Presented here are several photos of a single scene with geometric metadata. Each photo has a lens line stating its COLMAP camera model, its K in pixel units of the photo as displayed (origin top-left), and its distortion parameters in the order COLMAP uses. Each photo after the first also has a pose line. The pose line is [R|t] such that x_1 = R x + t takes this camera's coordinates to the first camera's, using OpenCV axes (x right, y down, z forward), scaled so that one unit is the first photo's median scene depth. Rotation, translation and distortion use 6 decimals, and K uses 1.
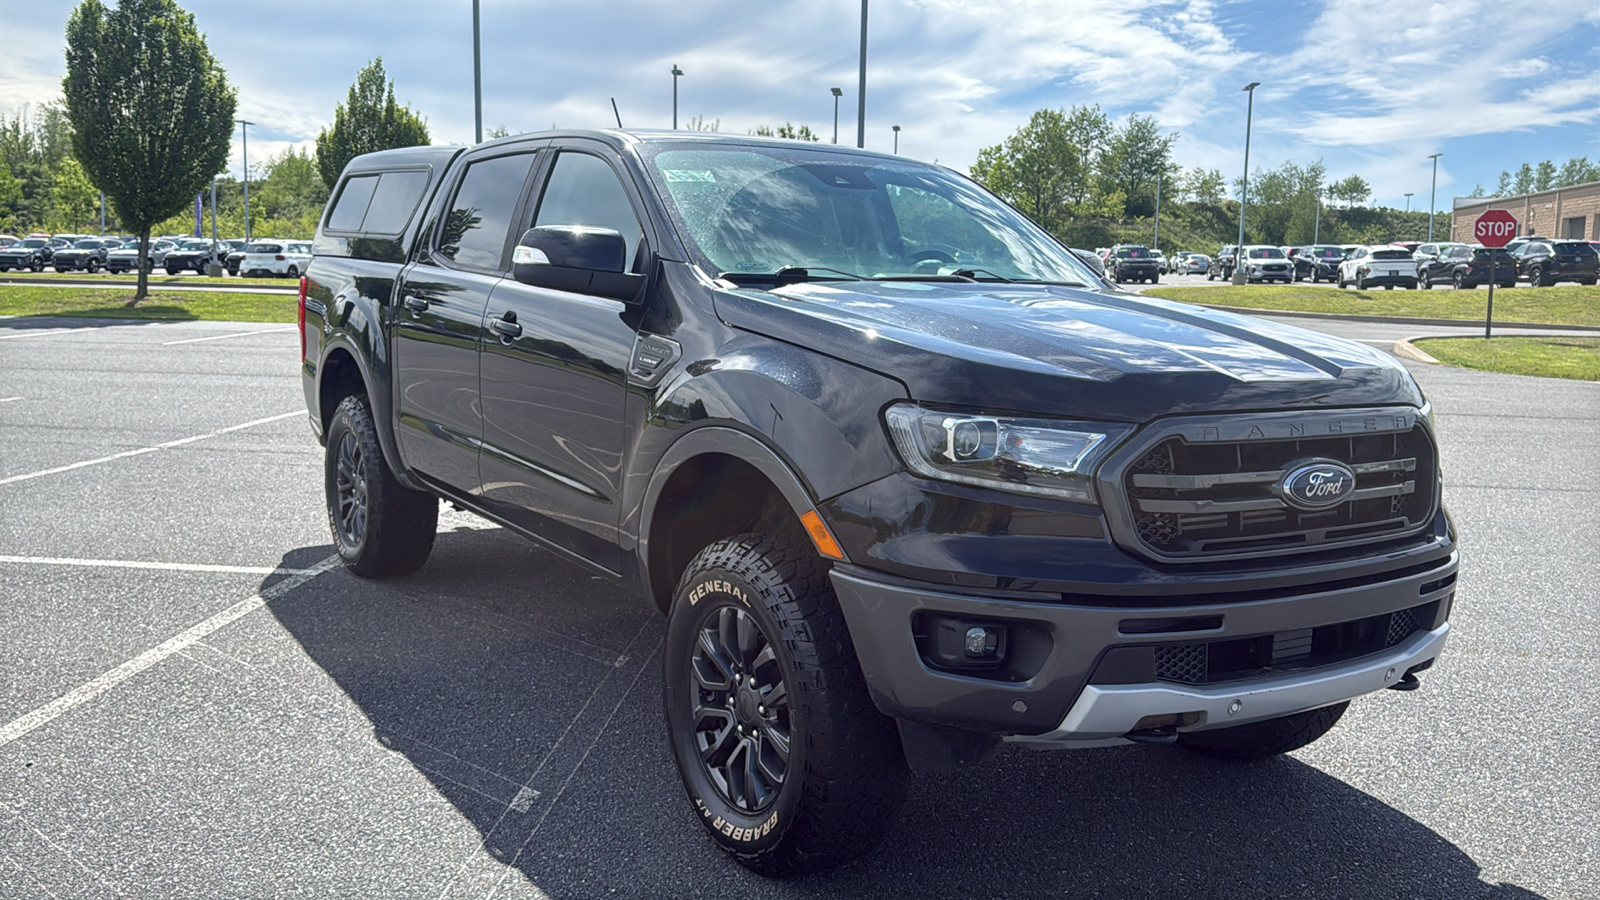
lens RADIAL K [[1361.0, 0, 808.0], [0, 1361.0, 447.7], [0, 0, 1]] dist [0.128236, -0.218244]
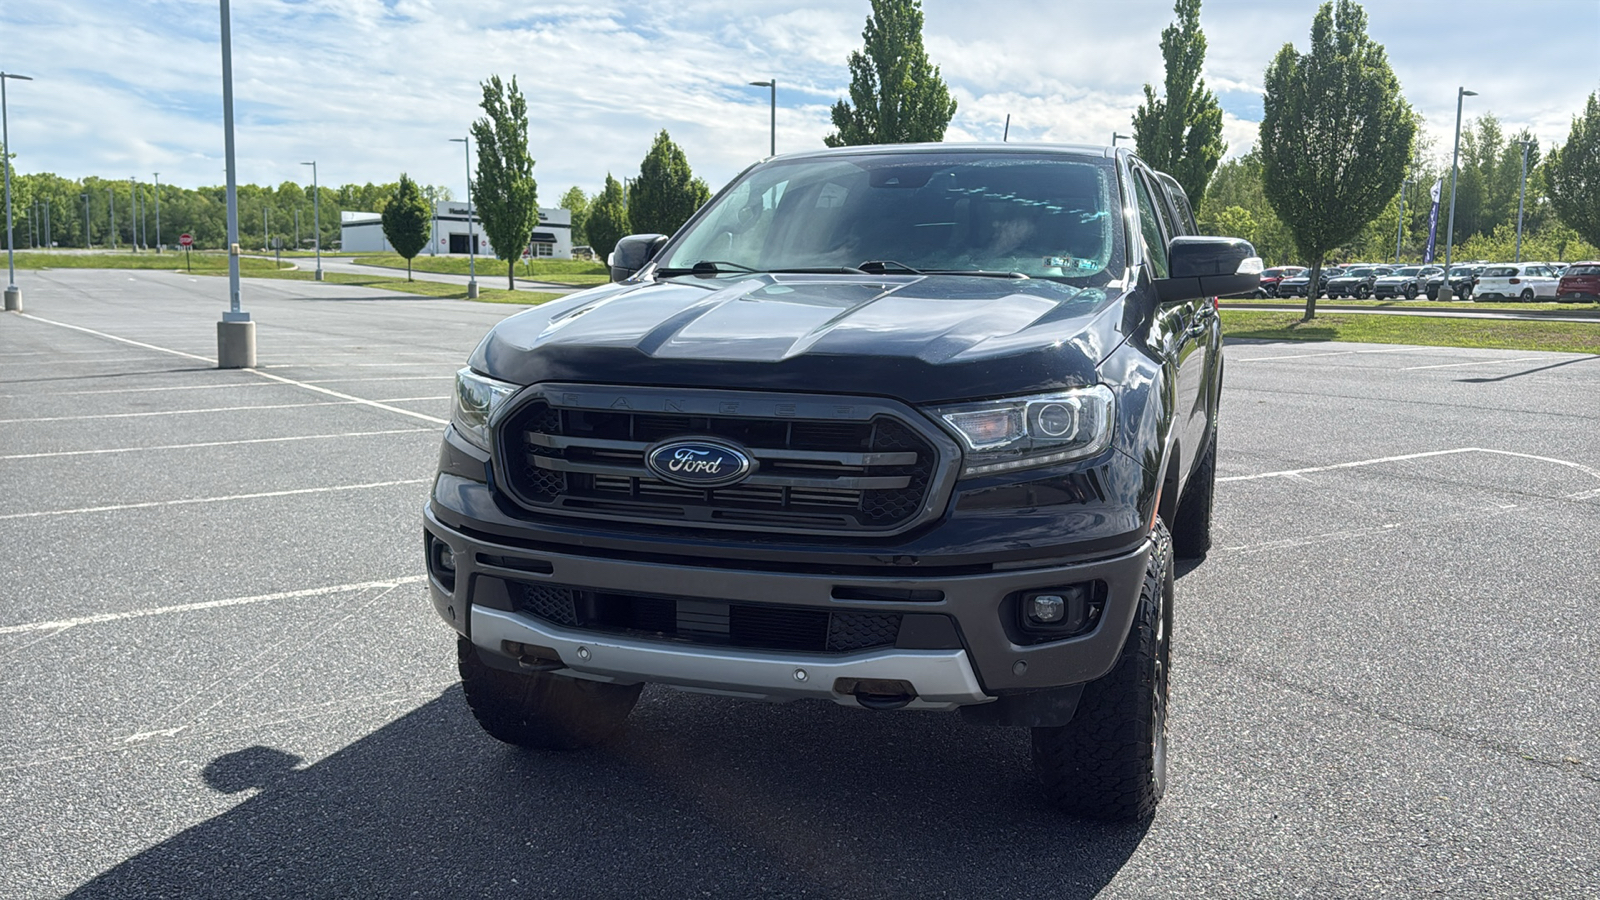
lens RADIAL K [[1364.0, 0, 834.9], [0, 1364.0, 467.4], [0, 0, 1]] dist [0.127040, -0.216310]
pose [[0.638880, 0.088193, -0.764234, 0.727638], [-0.092601, 0.995000, 0.037411, -0.009888], [0.763713, 0.046868, 0.643853, 0.259407]]
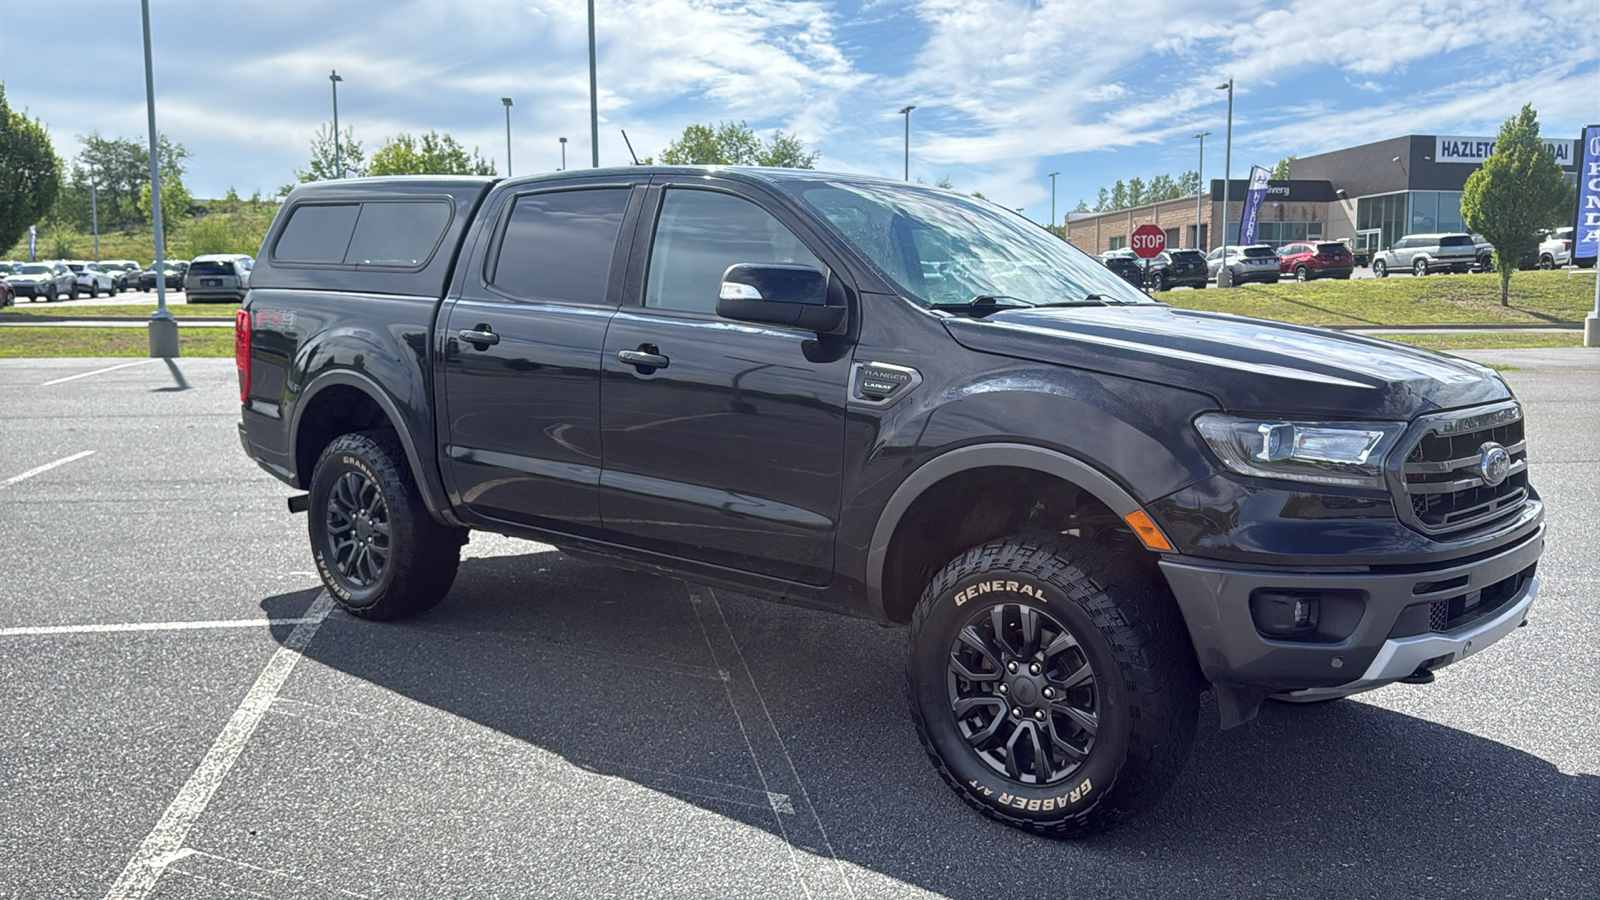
lens RADIAL K [[1360.1, 0, 837.6], [0, 1360.1, 459.9], [0, 0, 1]] dist [0.119147, -0.199411]
pose [[0.961508, -0.052549, 0.269706, -0.323625], [0.052515, 0.998593, 0.007345, -0.010769], [-0.269713, 0.007102, 0.962915, -0.023026]]
